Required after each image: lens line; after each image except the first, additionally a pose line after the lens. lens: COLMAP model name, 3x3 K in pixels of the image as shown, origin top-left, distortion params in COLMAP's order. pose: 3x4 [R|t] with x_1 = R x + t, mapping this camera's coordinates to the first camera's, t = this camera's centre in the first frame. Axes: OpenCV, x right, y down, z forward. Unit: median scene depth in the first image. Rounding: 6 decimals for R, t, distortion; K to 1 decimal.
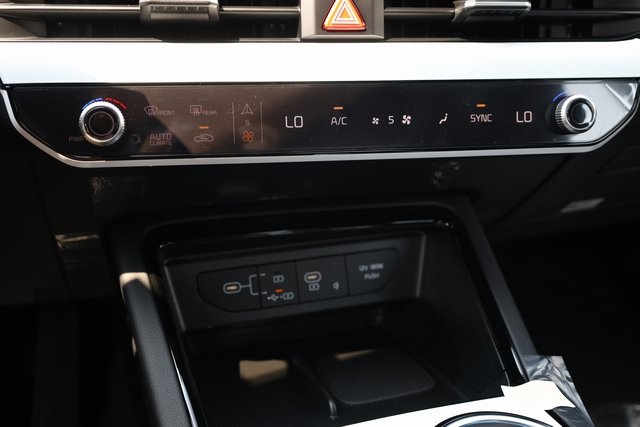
lens RADIAL K [[683.1, 0, 320.0], [0, 683.1, 213.5], [0, 0, 1]] dist [0.003566, 0.005313]
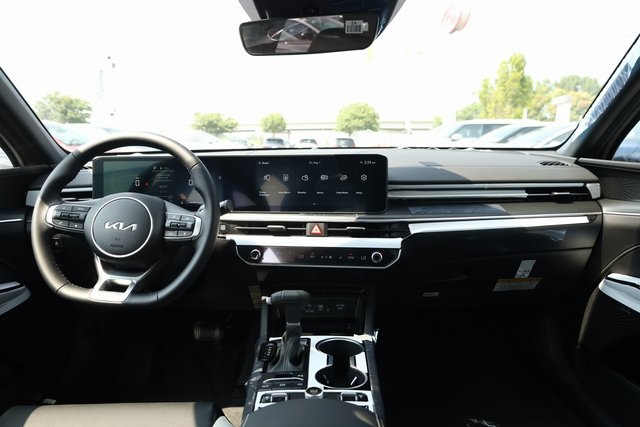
lens RADIAL K [[446.3, 0, 320.0], [0, 446.3, 213.5], [0, 0, 1]] dist [0.003070, -0.000153]
pose [[0.948687, 0.008860, -0.316094, 0.664584], [-0.087103, 0.968259, -0.234282, 0.167242], [0.303985, 0.249793, 0.919346, -1.064073]]
